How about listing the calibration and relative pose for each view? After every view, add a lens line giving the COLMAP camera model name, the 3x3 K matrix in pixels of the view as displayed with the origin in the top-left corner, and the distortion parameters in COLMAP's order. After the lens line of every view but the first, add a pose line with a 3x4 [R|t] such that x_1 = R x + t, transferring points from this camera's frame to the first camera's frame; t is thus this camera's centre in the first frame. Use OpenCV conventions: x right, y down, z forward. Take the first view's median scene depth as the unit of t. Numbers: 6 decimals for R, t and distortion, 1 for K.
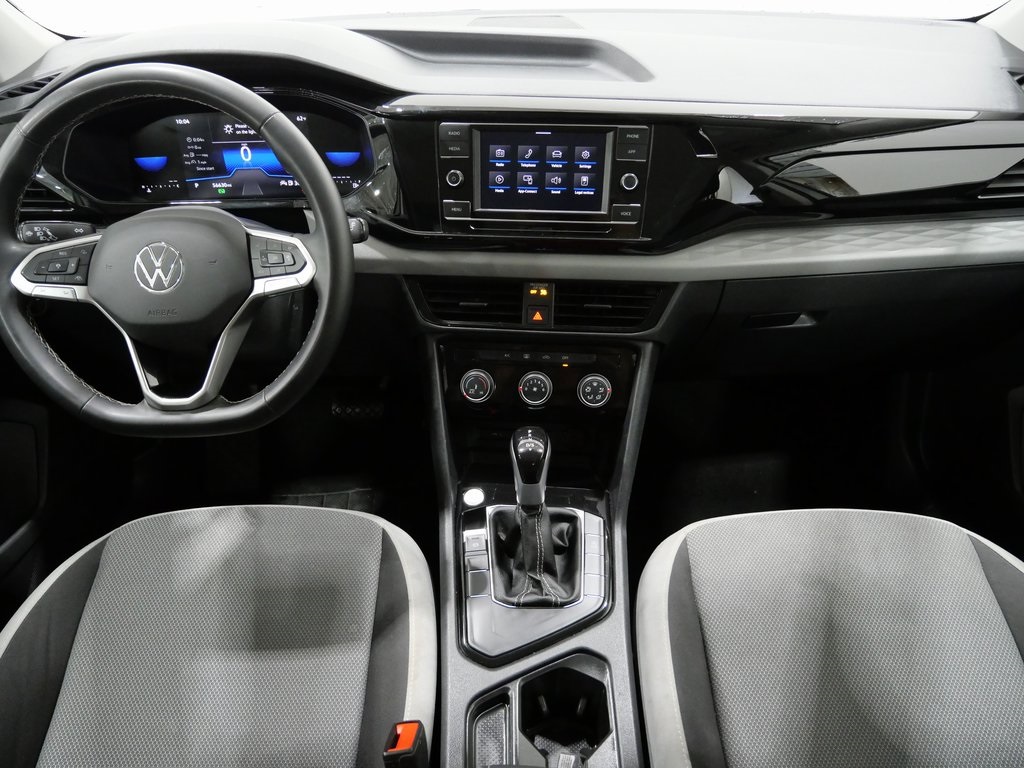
lens RADIAL K [[721.9, 0, 512.0], [0, 721.9, 384.0], [0, 0, 1]] dist [-0.023891, -0.002307]
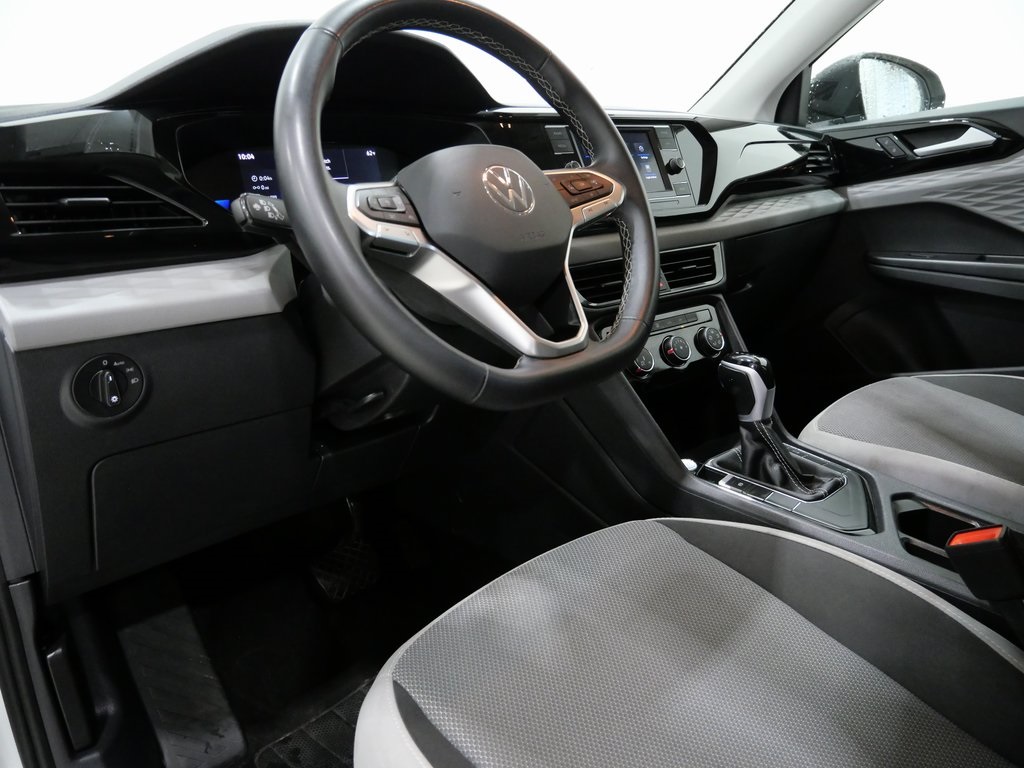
lens RADIAL K [[721.9, 0, 512.0], [0, 721.9, 384.0], [0, 0, 1]] dist [-0.023891, -0.002307]
pose [[0.720570, -0.208757, 0.661210, -0.894697], [0.451681, 0.864836, -0.219185, 0.180122], [-0.526082, 0.456595, 0.717467, 0.406764]]
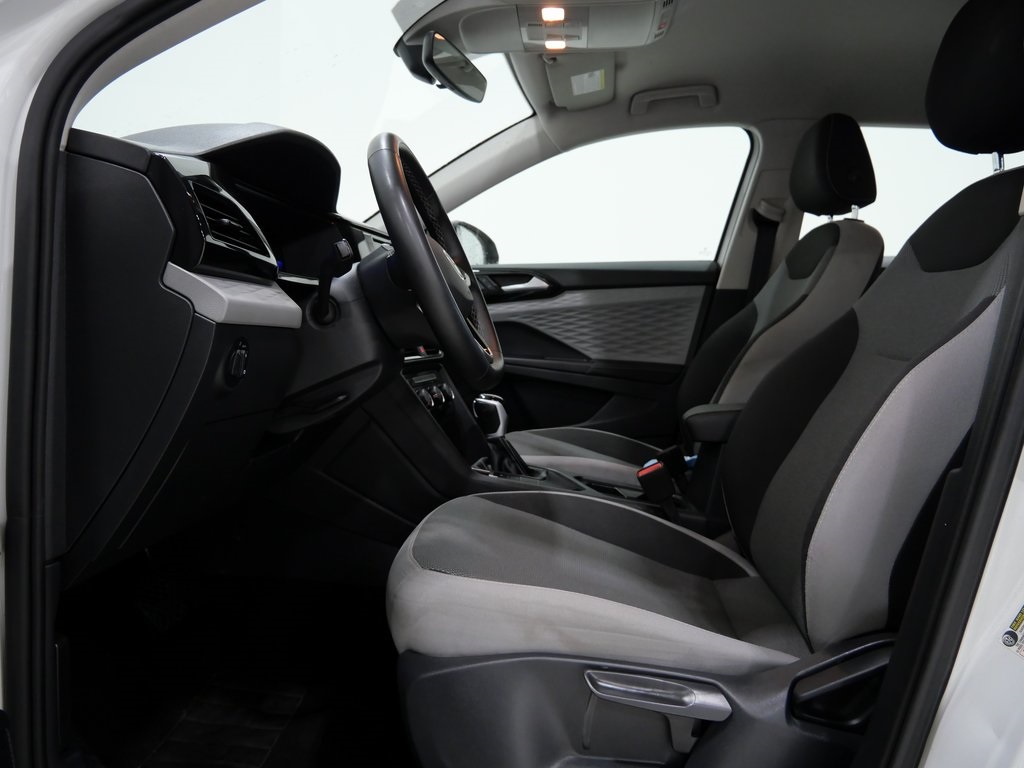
lens RADIAL K [[721.9, 0, 512.0], [0, 721.9, 384.0], [0, 0, 1]] dist [-0.023891, -0.002307]
pose [[0.088441, -0.063626, 0.994047, -1.551599], [0.554492, 0.832180, 0.003932, 0.069137], [-0.827476, 0.550843, 0.108879, 0.725846]]
